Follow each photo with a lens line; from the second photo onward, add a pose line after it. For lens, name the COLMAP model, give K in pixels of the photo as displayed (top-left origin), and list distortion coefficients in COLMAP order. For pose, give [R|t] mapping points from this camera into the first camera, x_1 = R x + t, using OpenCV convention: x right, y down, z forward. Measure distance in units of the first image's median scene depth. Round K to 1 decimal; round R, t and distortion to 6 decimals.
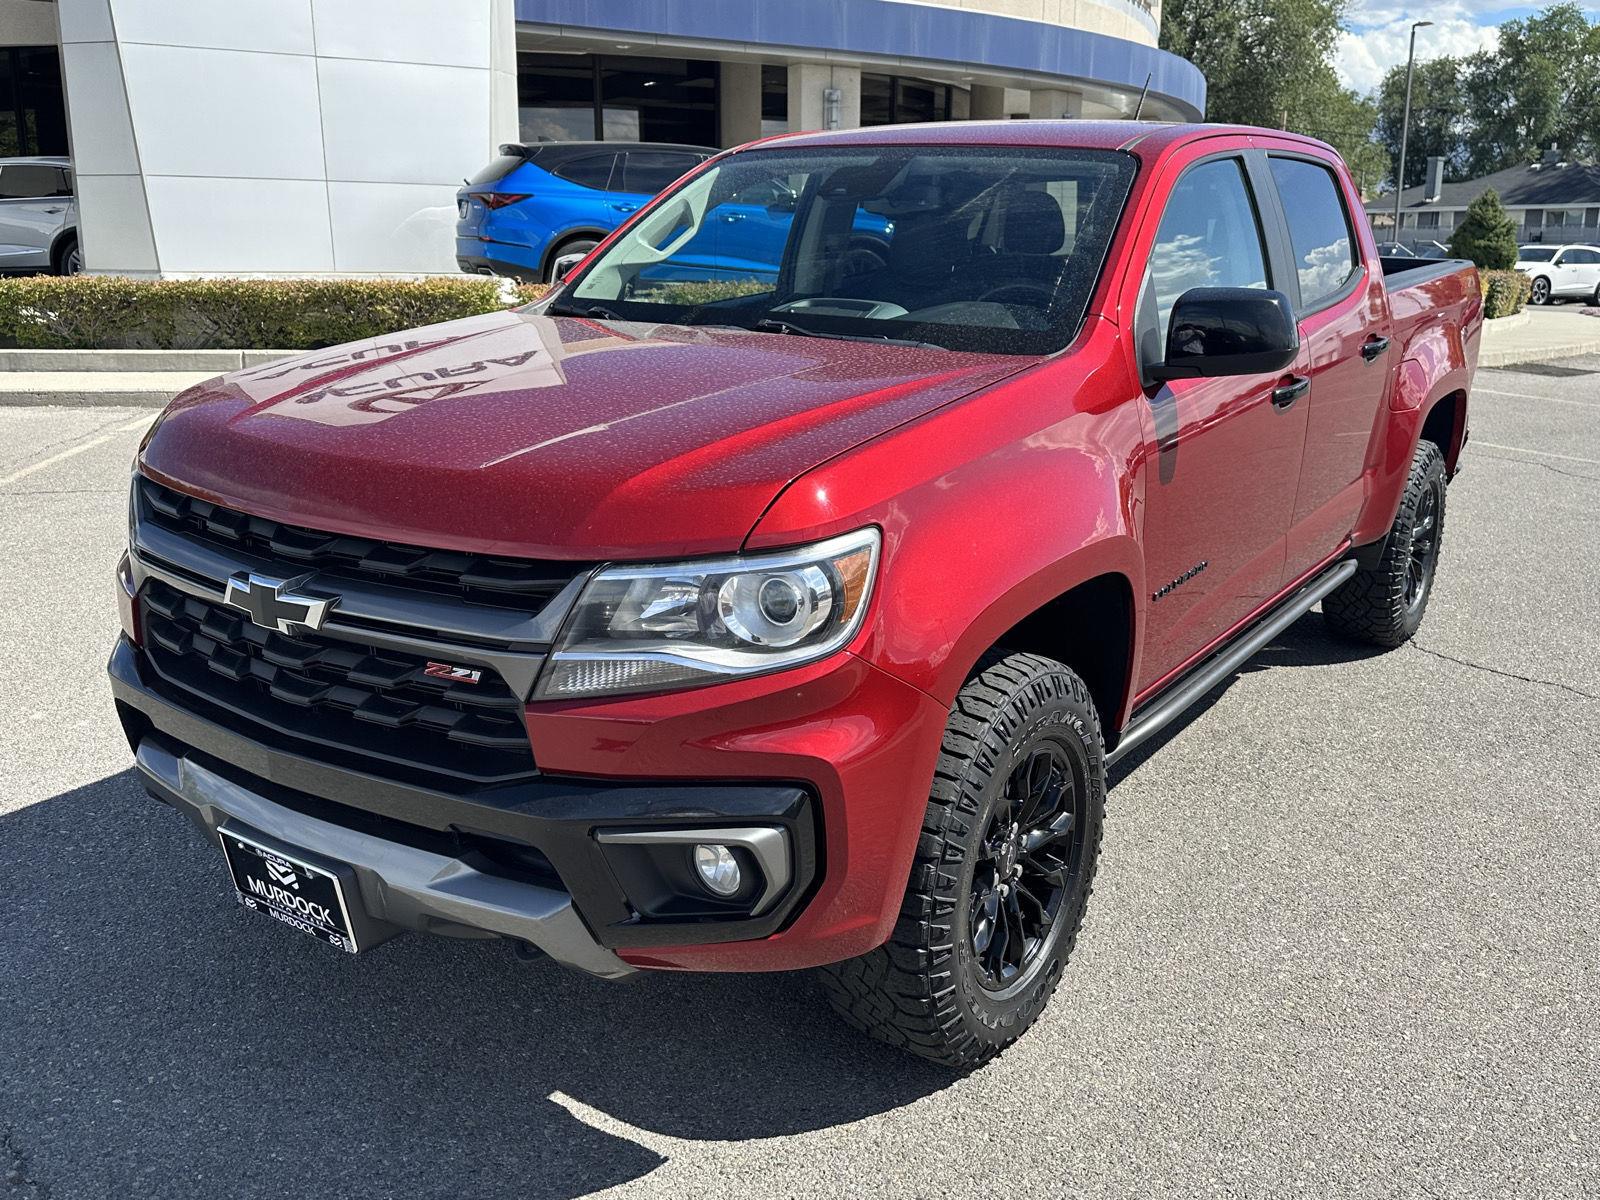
lens RADIAL K [[1424.2, 0, 800.0], [0, 1424.2, 600.0], [0, 0, 1]] dist [0.174148, -0.361616]
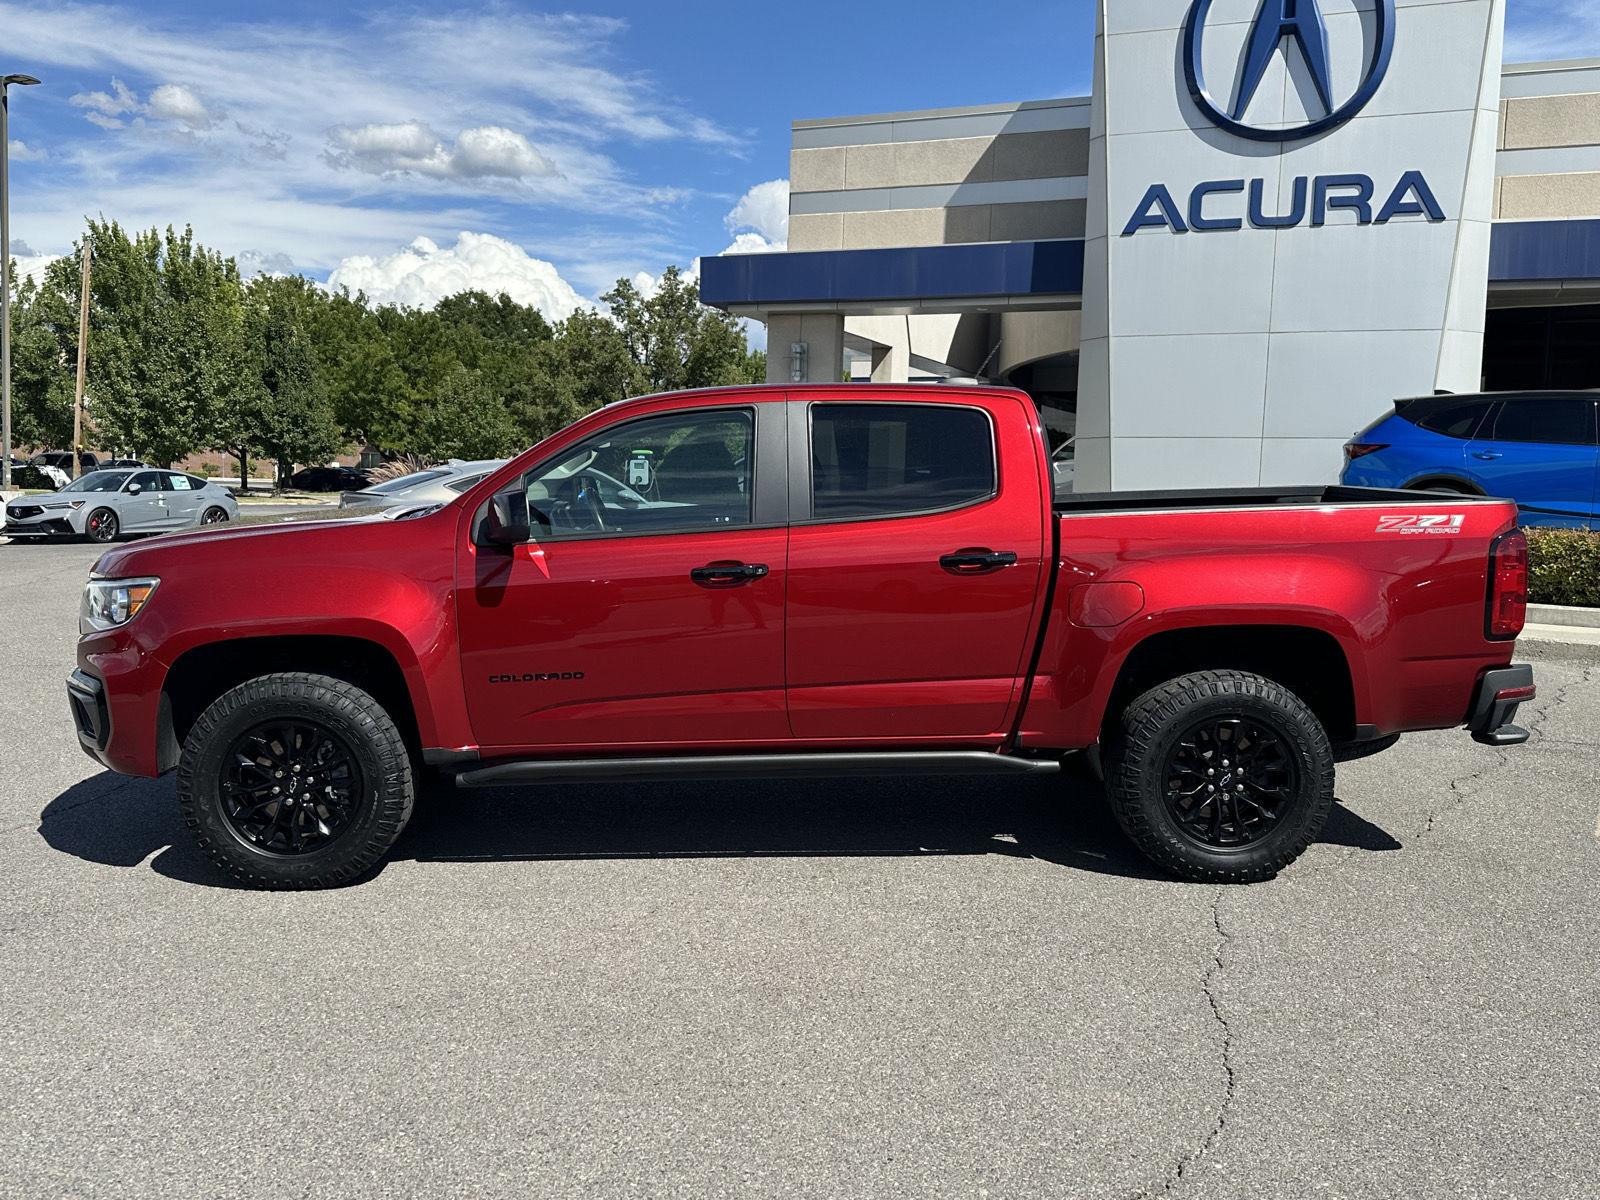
lens RADIAL K [[1424.2, 0, 800.0], [0, 1424.2, 600.0], [0, 0, 1]] dist [0.174148, -0.361616]
pose [[0.590203, 0.075992, -0.803670, 2.102663], [-0.210916, 0.975494, -0.062655, -0.060298], [0.779214, 0.206486, 0.591768, 0.332943]]
